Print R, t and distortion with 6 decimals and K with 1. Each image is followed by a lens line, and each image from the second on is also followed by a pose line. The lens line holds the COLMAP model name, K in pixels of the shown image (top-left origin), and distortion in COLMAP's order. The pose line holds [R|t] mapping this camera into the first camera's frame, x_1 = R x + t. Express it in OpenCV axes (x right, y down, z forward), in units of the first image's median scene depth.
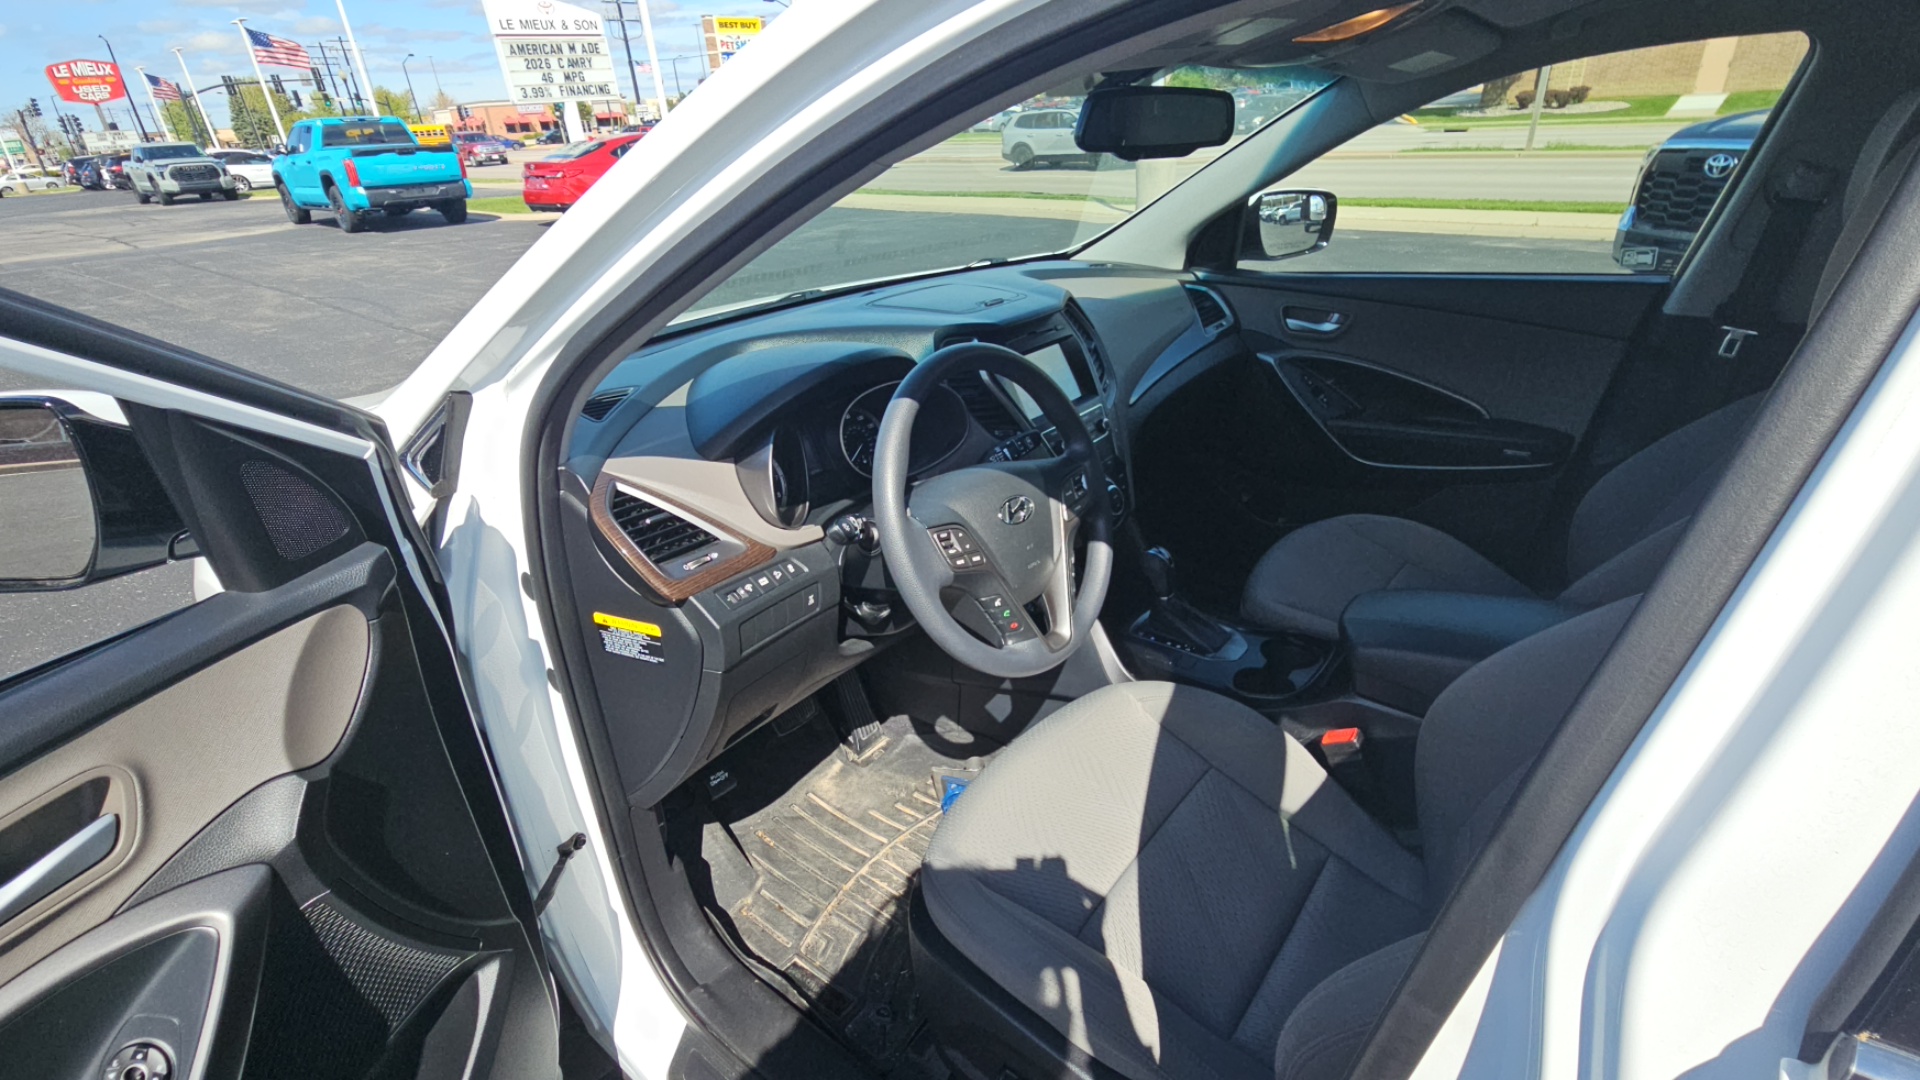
lens RADIAL K [[858.8, 0, 977.5], [0, 858.8, 544.0], [0, 0, 1]] dist [0.009347, -0.007473]
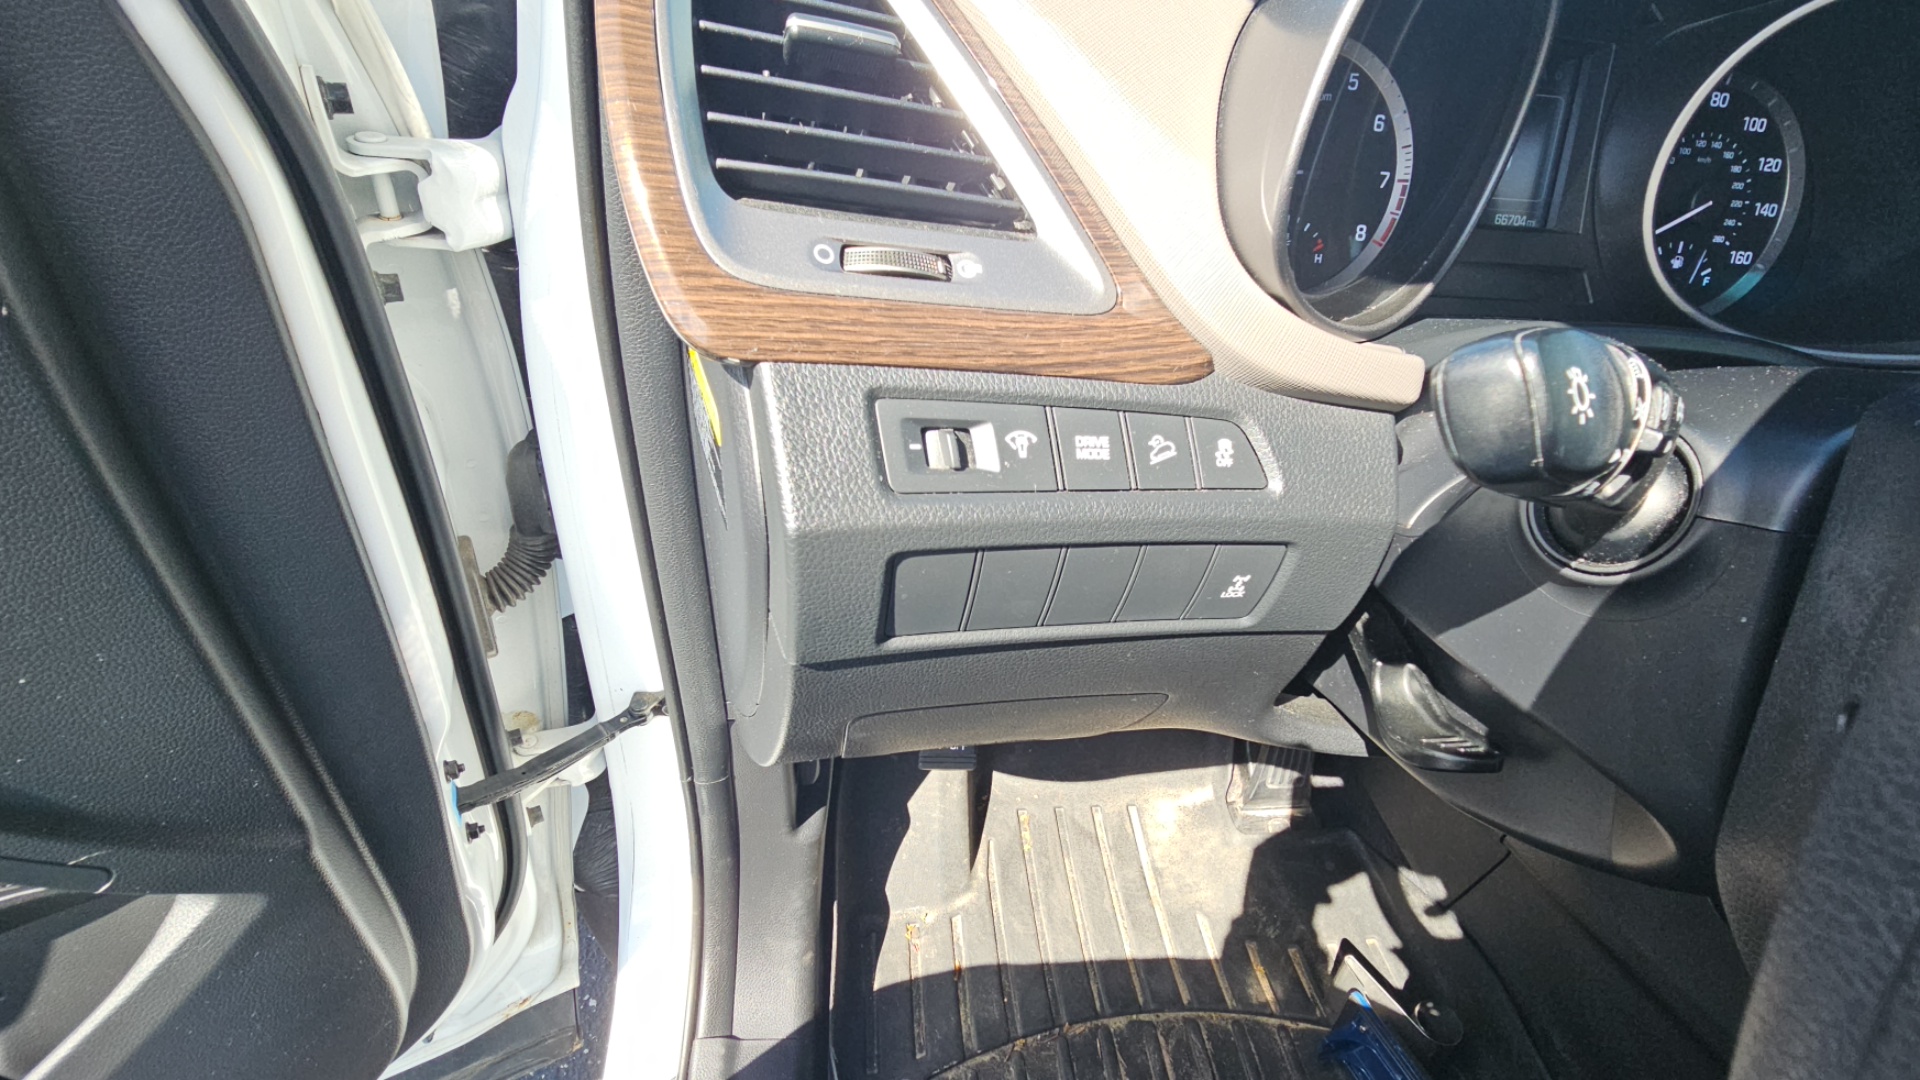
lens RADIAL K [[858.8, 0, 977.7], [0, 858.8, 544.0], [0, 0, 1]] dist [0.009347, -0.007473]
pose [[0.693351, 0.531351, -0.486755, -0.022076], [-0.424260, 0.847009, 0.320281, -0.000021], [0.582467, -0.015557, 0.812705, 0.128948]]
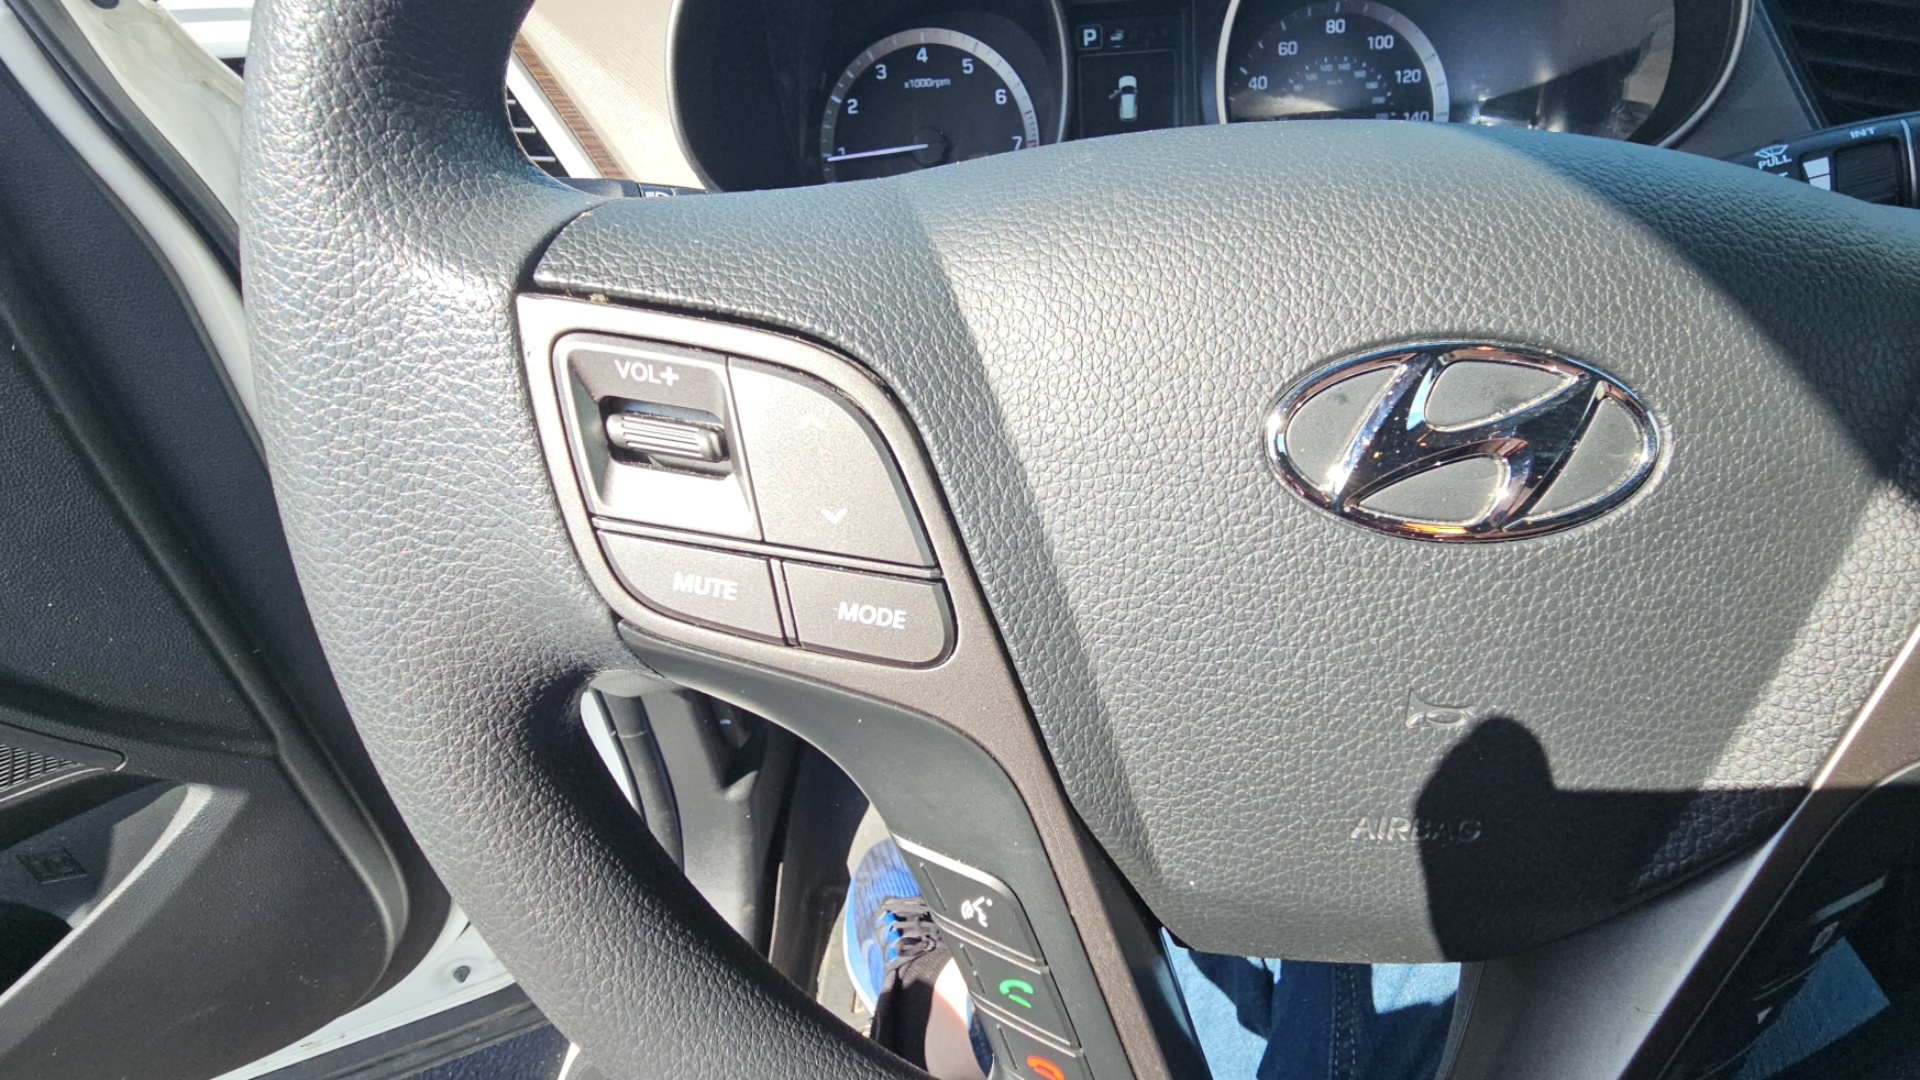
lens RADIAL K [[858.8, 0, 981.8], [0, 858.8, 555.4], [0, 0, 1]] dist [0.009347, -0.007473]
pose [[0.611164, 0.454774, -0.647811, 0.016012], [-0.309966, 0.890603, 0.332788, -0.007424], [0.728286, -0.002589, 0.685269, 0.145639]]
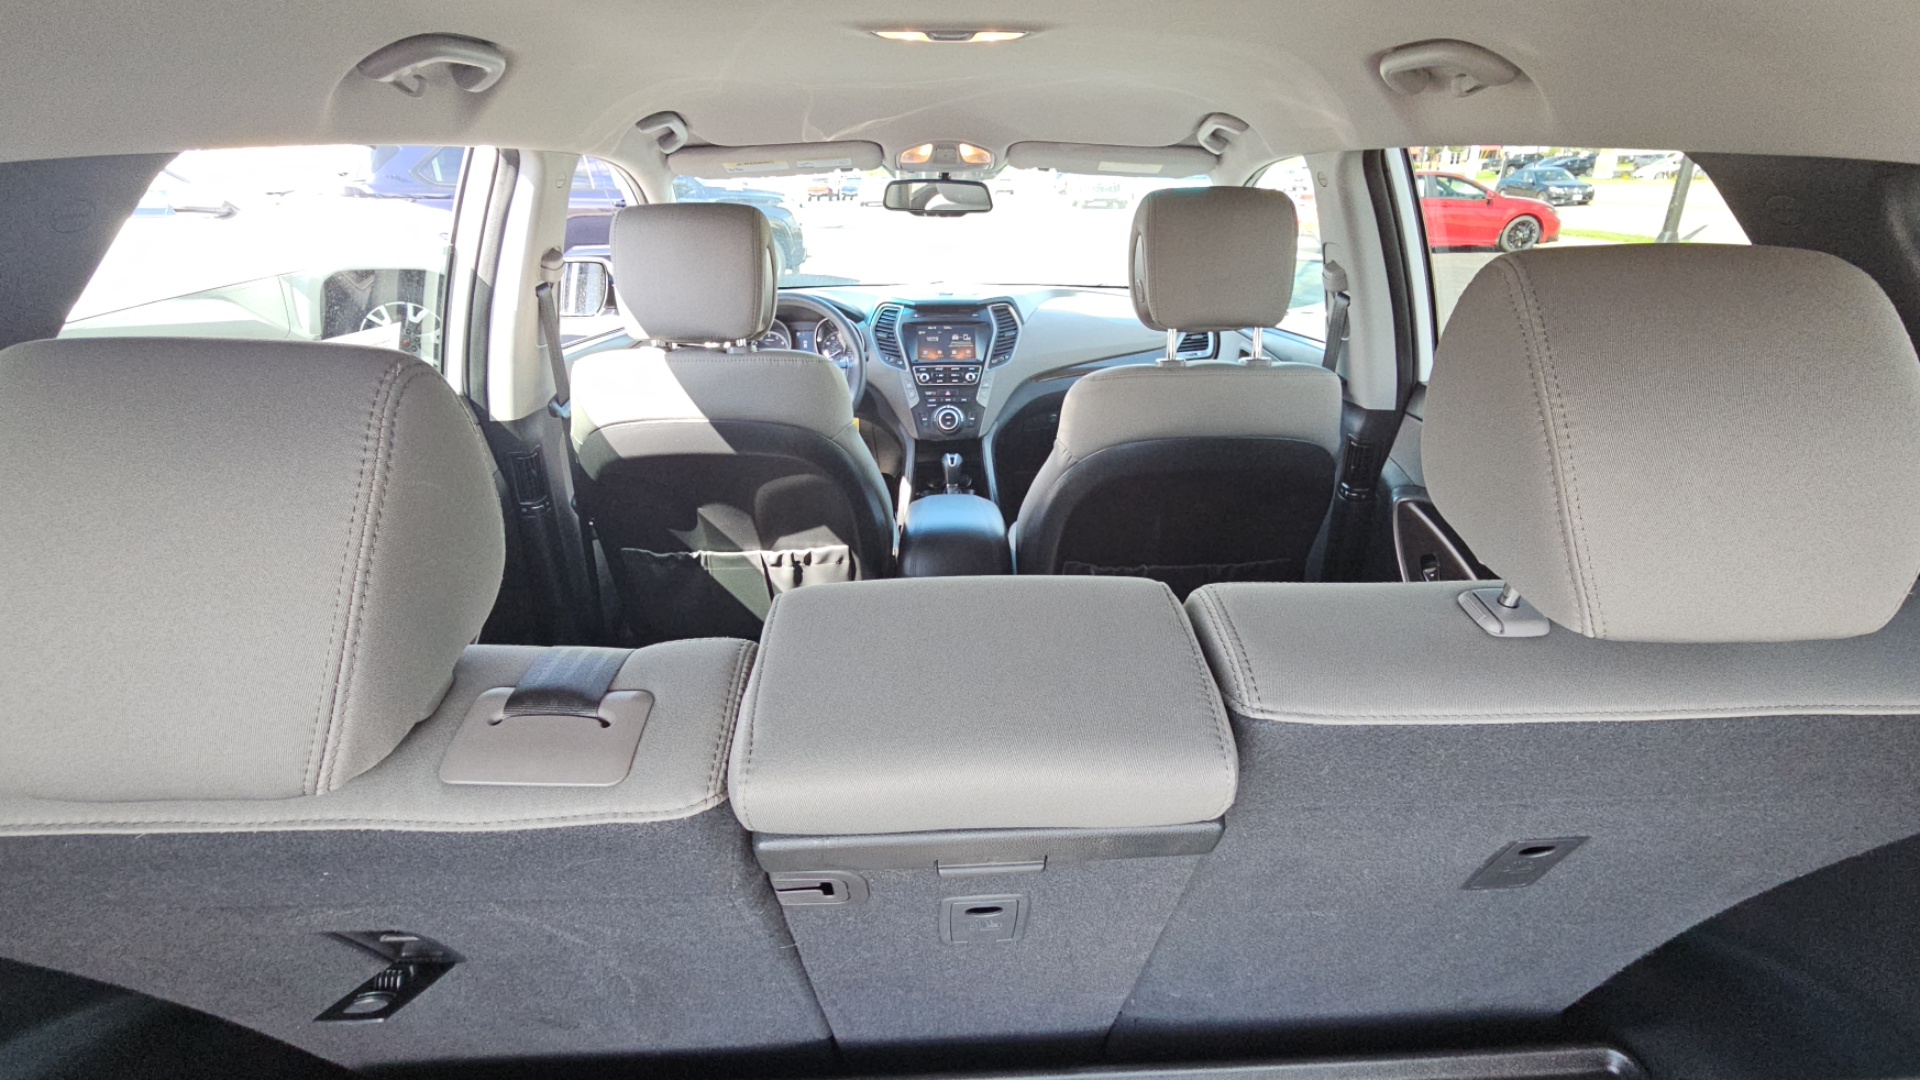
lens RADIAL K [[858.8, 0, 961.0], [0, 858.8, 541.4], [0, 0, 1]] dist [0.009347, -0.007473]
pose [[0.633625, 0.333906, -0.697873, 0.331873], [-0.354646, 0.927064, 0.121569, -0.010580], [0.687566, 0.170469, 0.705829, -0.022467]]
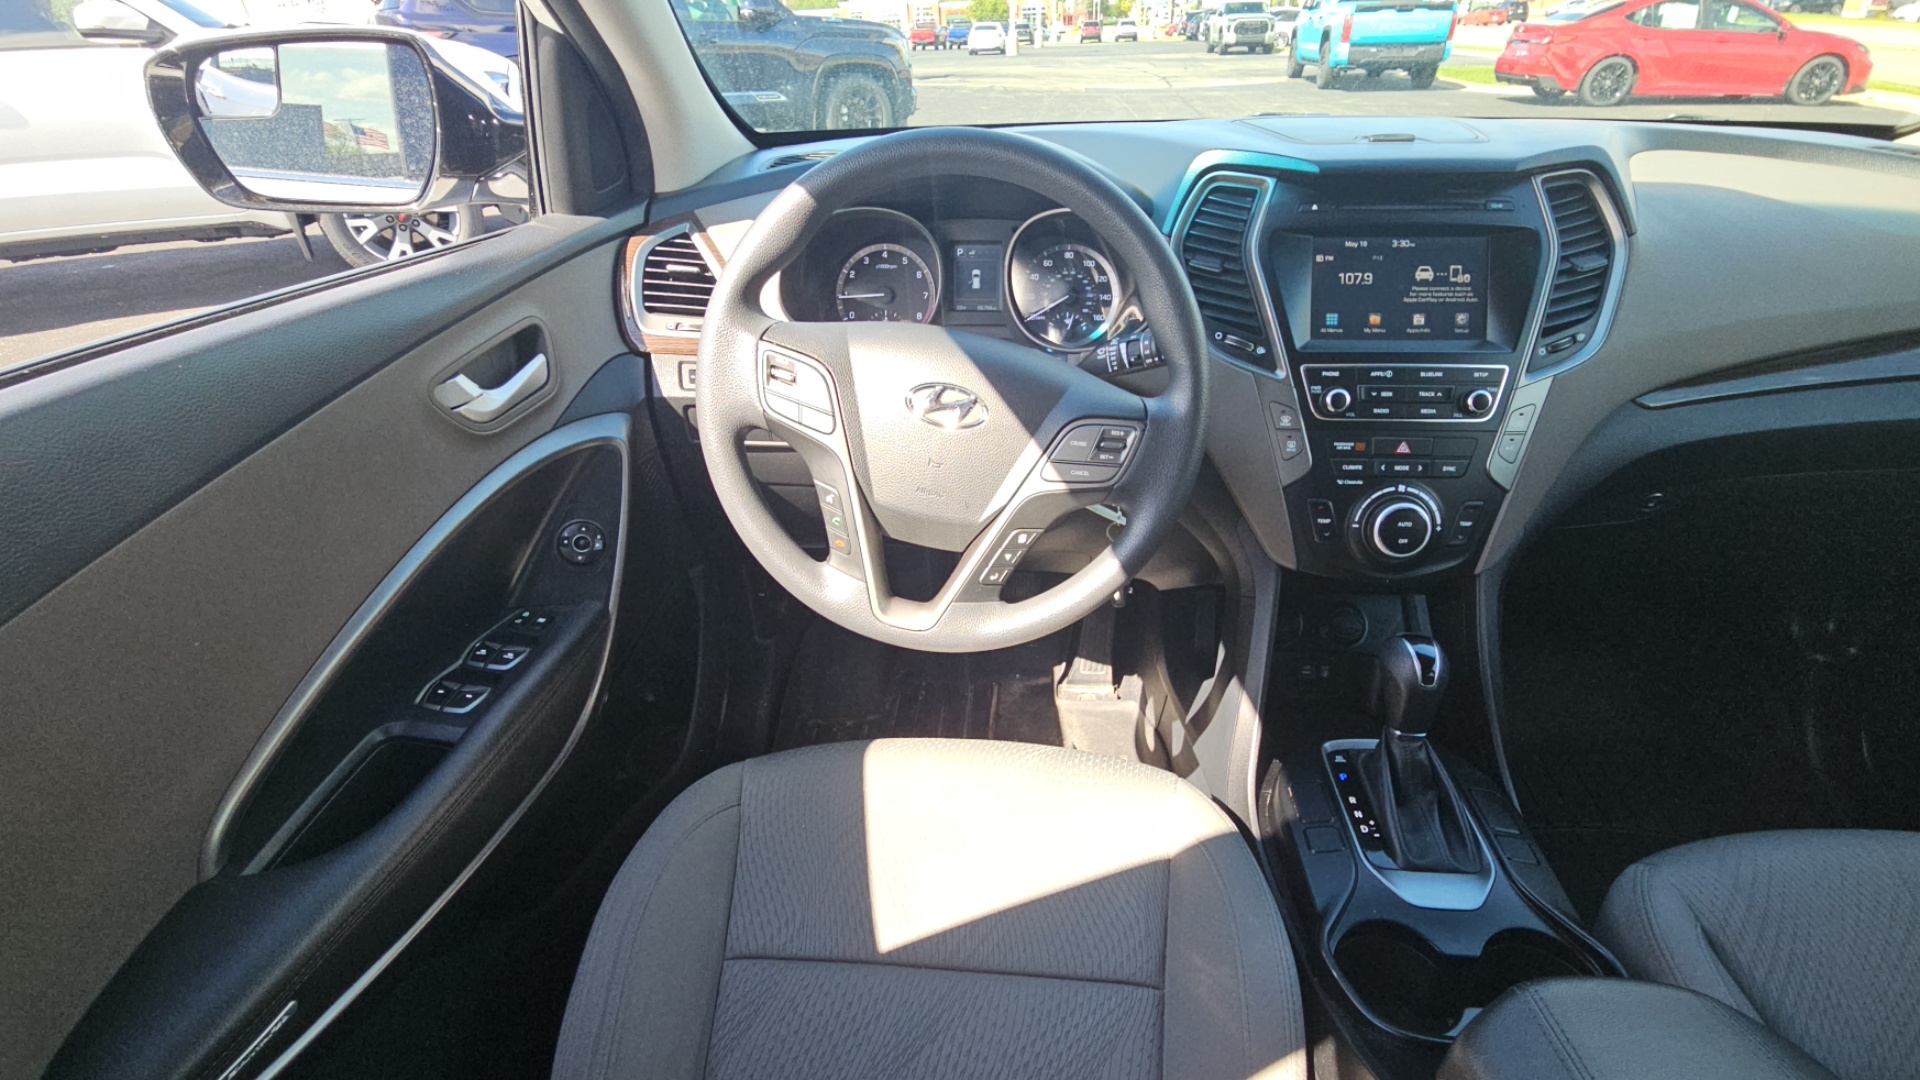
lens RADIAL K [[858.8, 0, 980.5], [0, 858.8, 551.5], [0, 0, 1]] dist [0.009347, -0.007473]
pose [[0.558077, 0.459931, -0.690662, 0.095048], [-0.370429, 0.882883, 0.288617, -0.023518], [0.742517, 0.094771, 0.663089, 0.102752]]
